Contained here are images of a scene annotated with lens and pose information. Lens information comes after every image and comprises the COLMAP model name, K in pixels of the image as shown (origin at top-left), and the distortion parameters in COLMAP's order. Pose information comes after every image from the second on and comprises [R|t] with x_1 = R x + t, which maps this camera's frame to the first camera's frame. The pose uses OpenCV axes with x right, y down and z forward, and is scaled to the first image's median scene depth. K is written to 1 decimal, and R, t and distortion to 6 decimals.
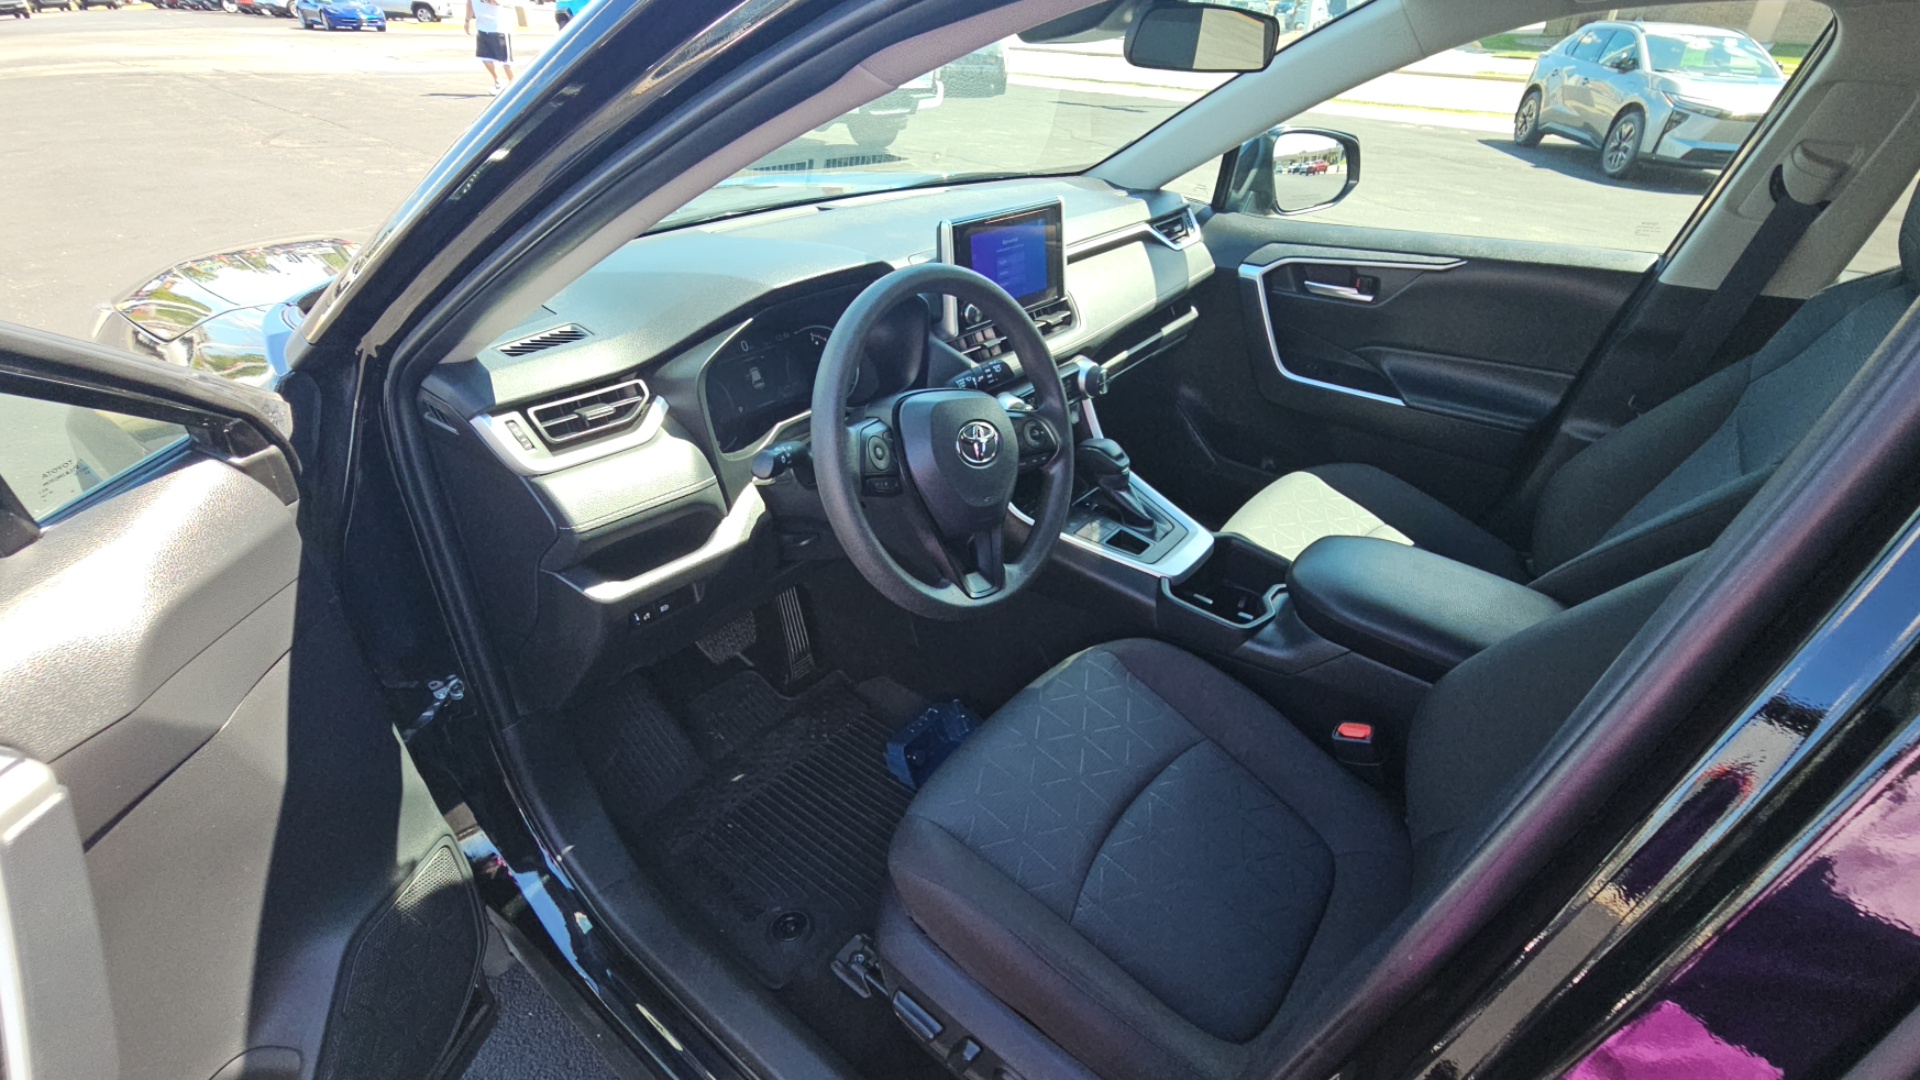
lens RADIAL K [[852.4, 0, 979.8], [0, 852.4, 545.3], [0, 0, 1]] dist [0.015127, -0.010058]
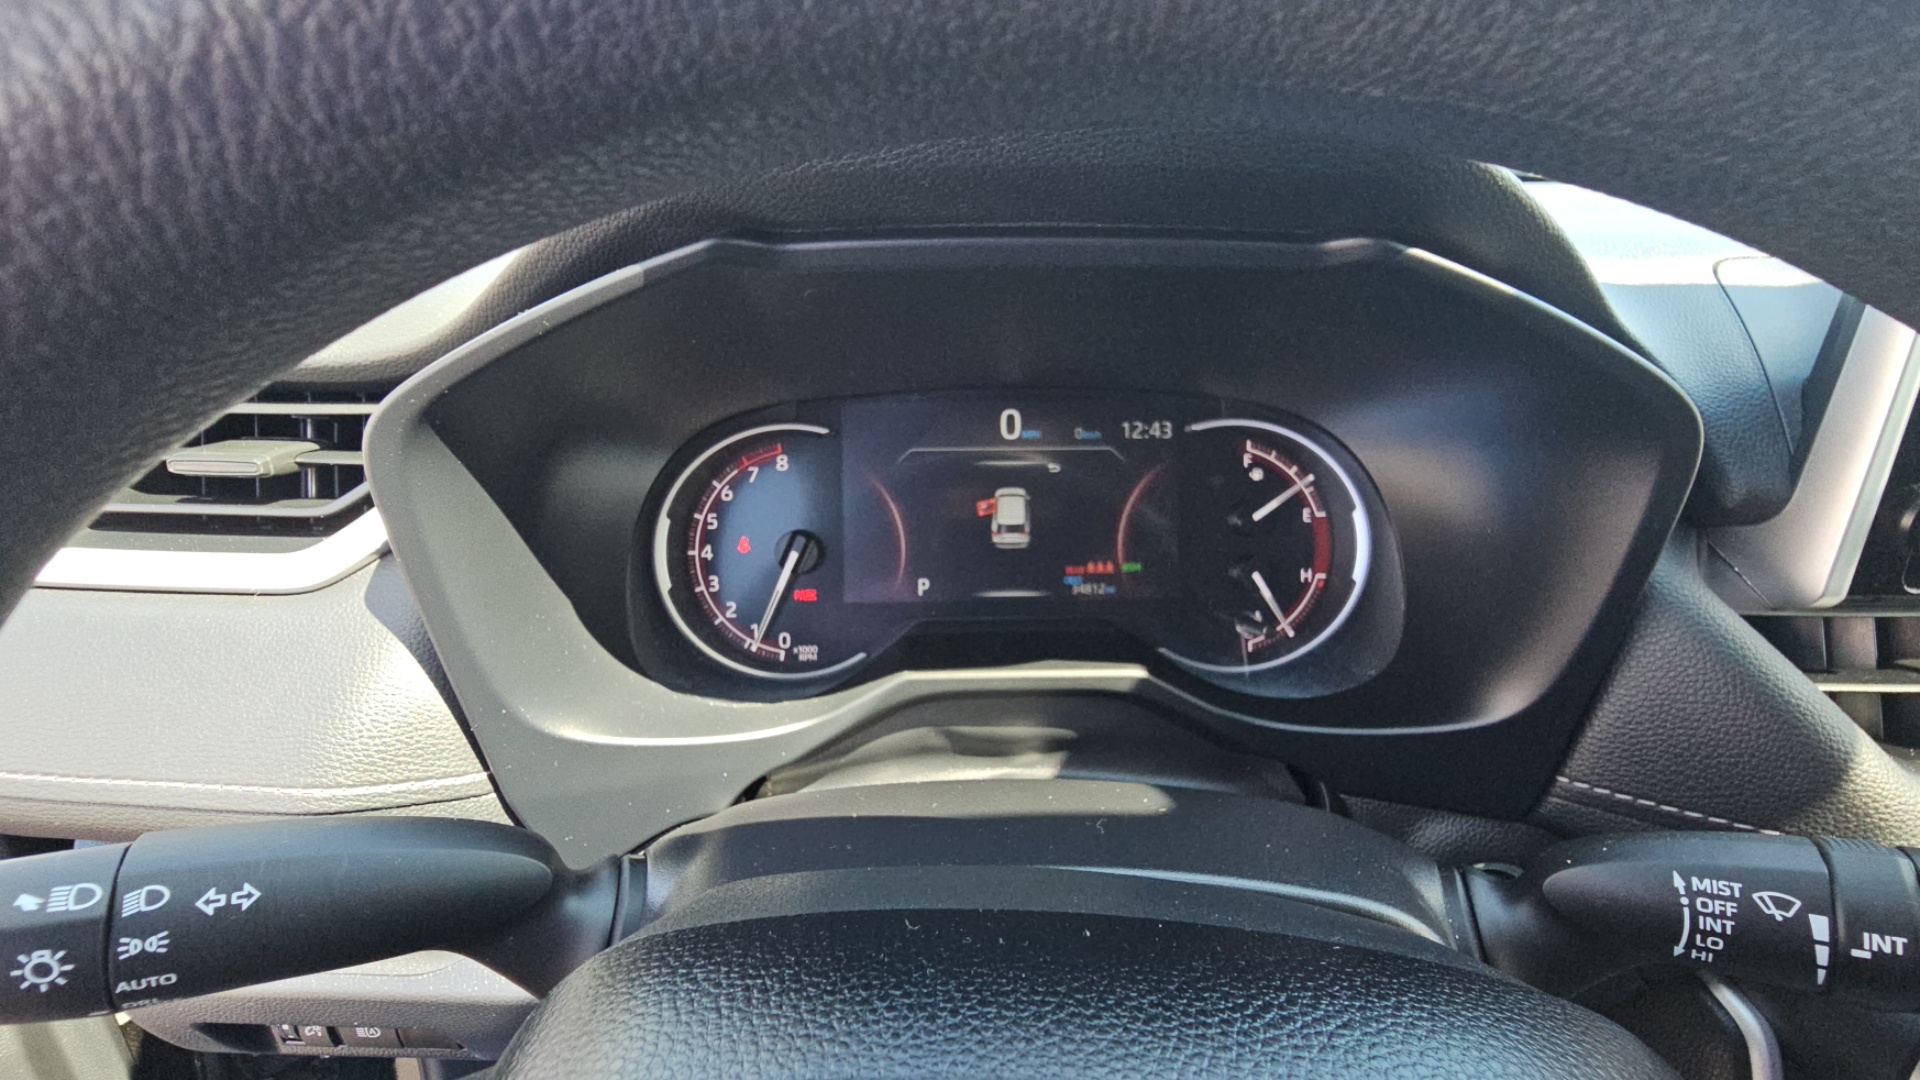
lens RADIAL K [[873.0, 0, 985.5], [0, 873.0, 543.8], [0, 0, 1]] dist [0.013497, -0.011041]
pose [[0.633575, 0.300023, -0.713140, -0.006532], [-0.393864, 0.918445, 0.036475, -0.133628], [0.665923, 0.257771, 0.700072, 0.508788]]
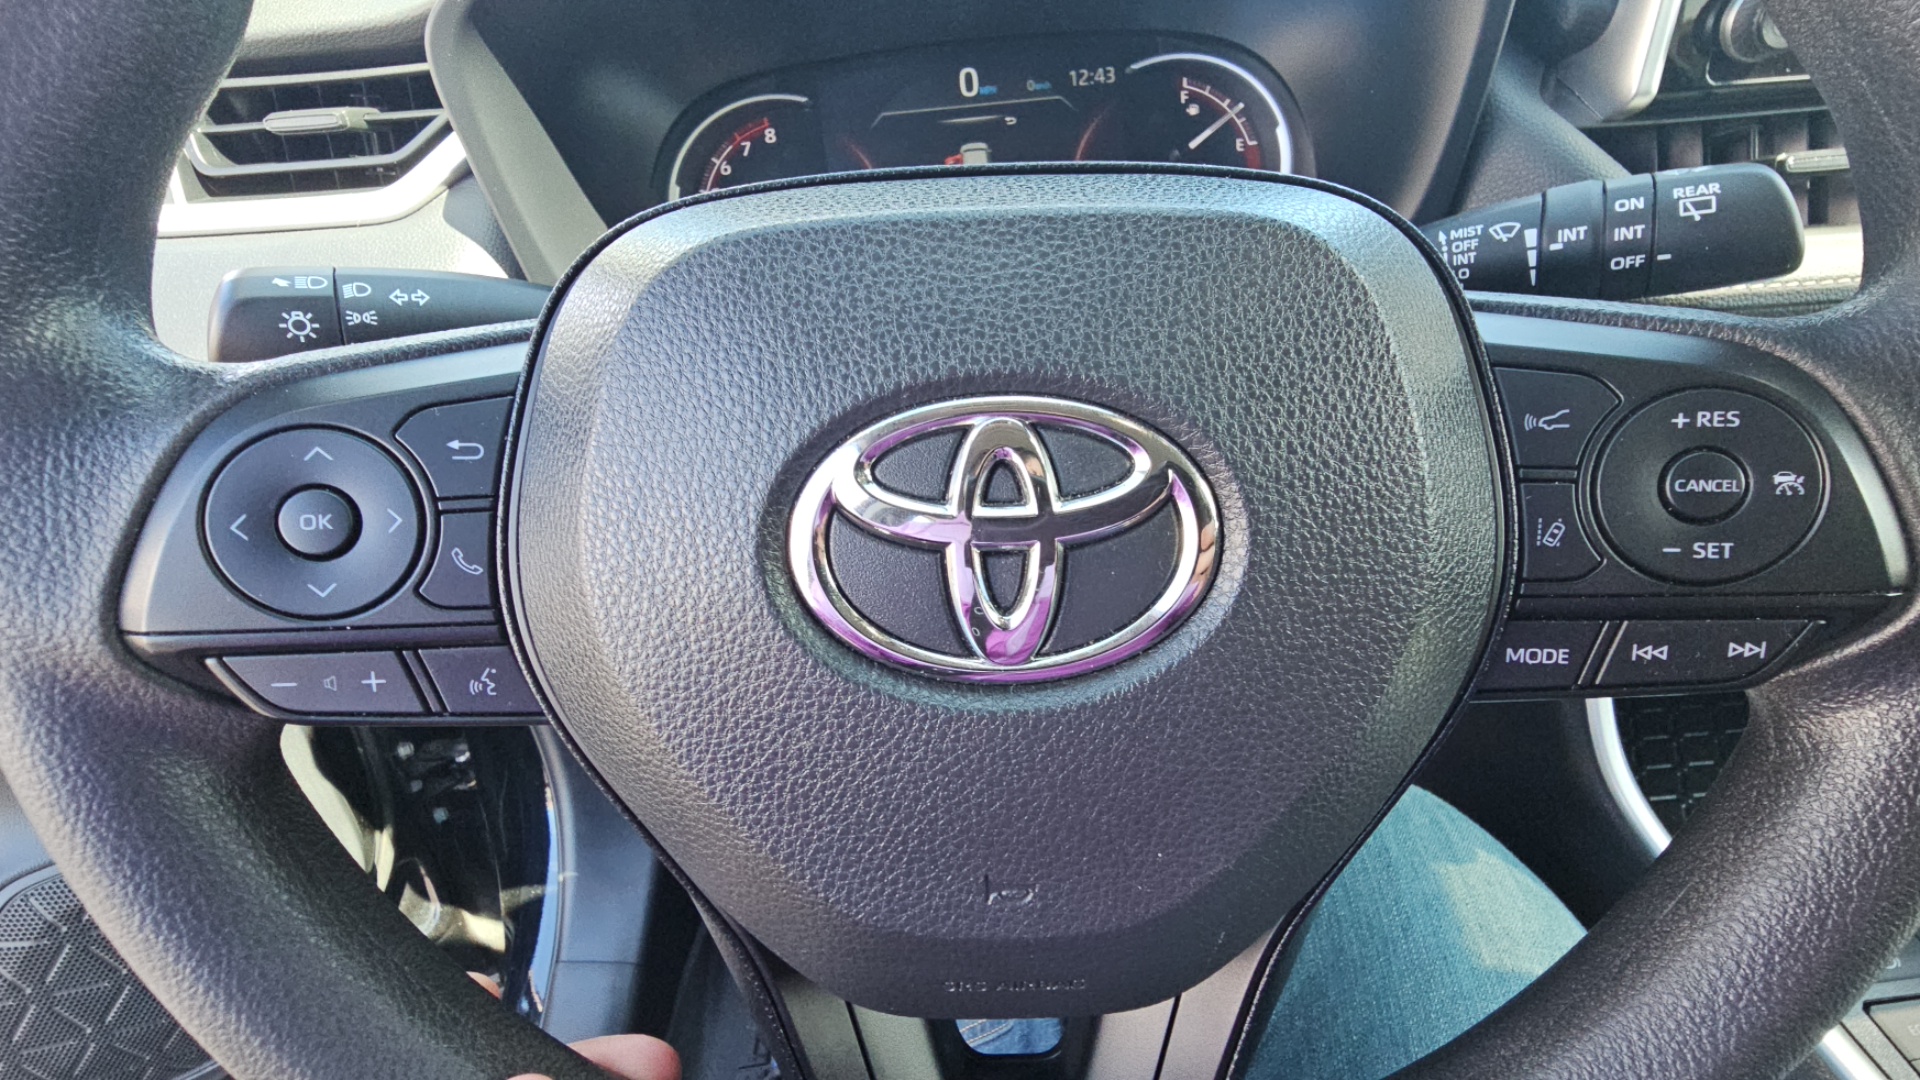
lens RADIAL K [[869.5, 0, 984.9], [0, 869.5, 542.7], [0, 0, 1]] dist [0.018338, -0.014237]
pose [[0.639401, 0.367459, -0.675381, 0.053330], [-0.319758, 0.925923, 0.201050, -0.081307], [0.699229, 0.087407, 0.709534, 0.499077]]
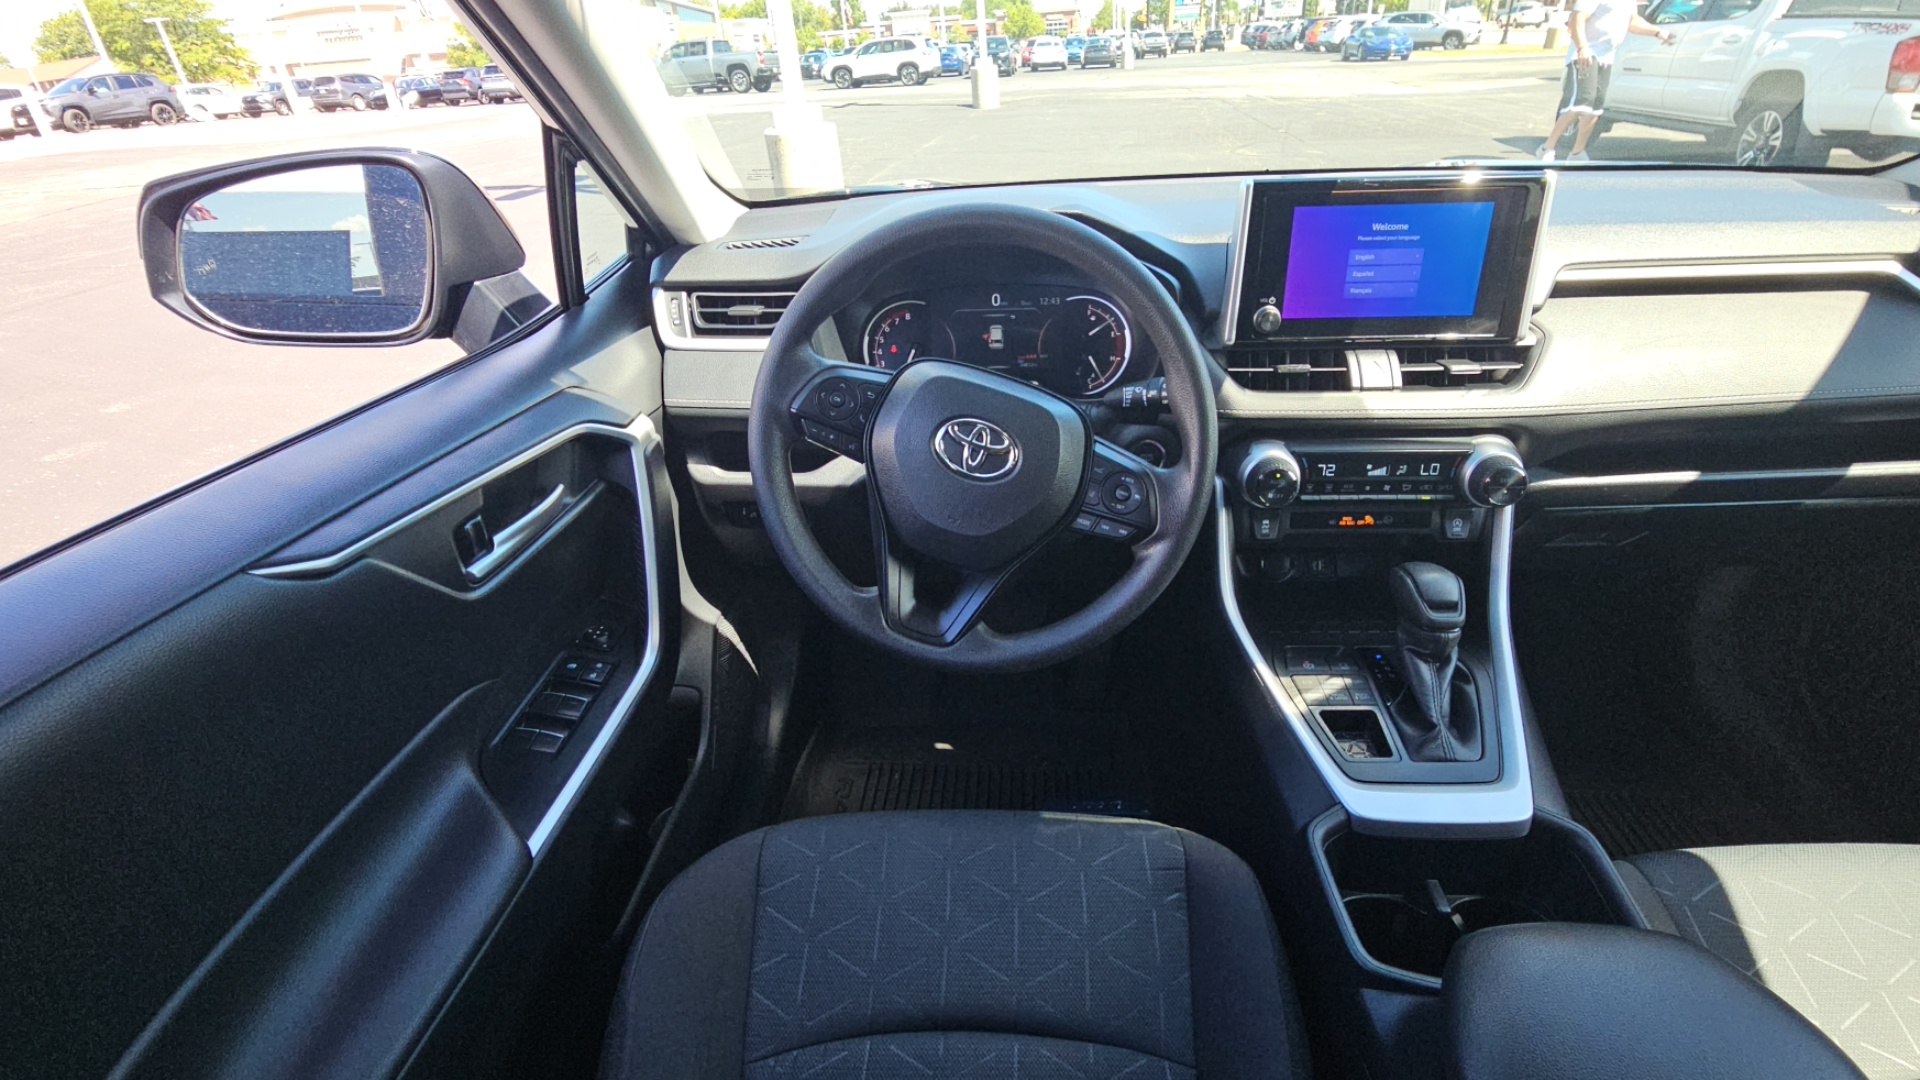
lens RADIAL K [[864.9, 0, 980.0], [0, 864.9, 538.6], [0, 0, 1]] dist [0.010497, -0.007568]
pose [[0.574211, 0.360653, -0.734991, 0.325009], [-0.386612, 0.910792, 0.144876, -0.087634], [0.721673, 0.200967, 0.662419, 0.291148]]
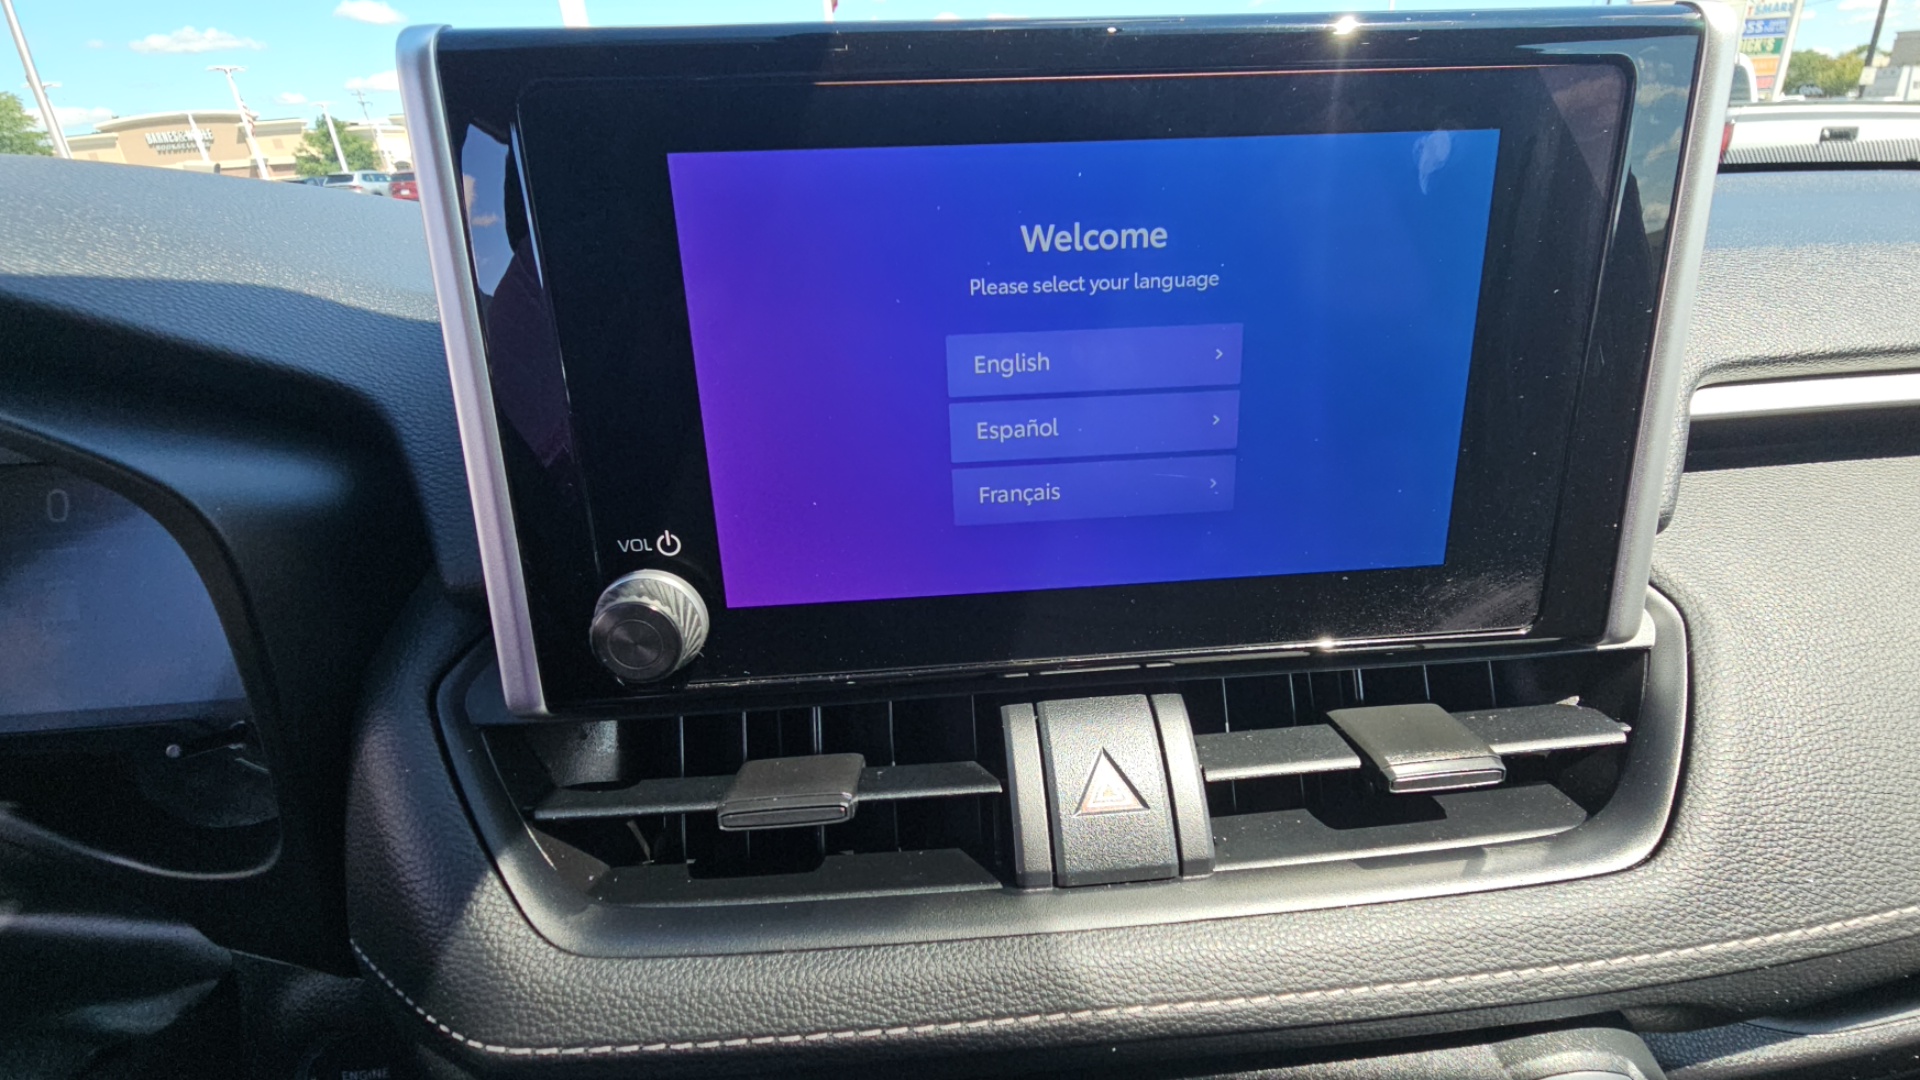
lens RADIAL K [[869.5, 0, 984.9], [0, 869.5, 542.7], [0, 0, 1]] dist [0.018338, -0.014237]
pose [[0.674865, 0.251746, -0.693672, 0.111062], [-0.342631, 0.939439, 0.007597, -0.227149], [0.653575, 0.232546, 0.720251, 0.671638]]
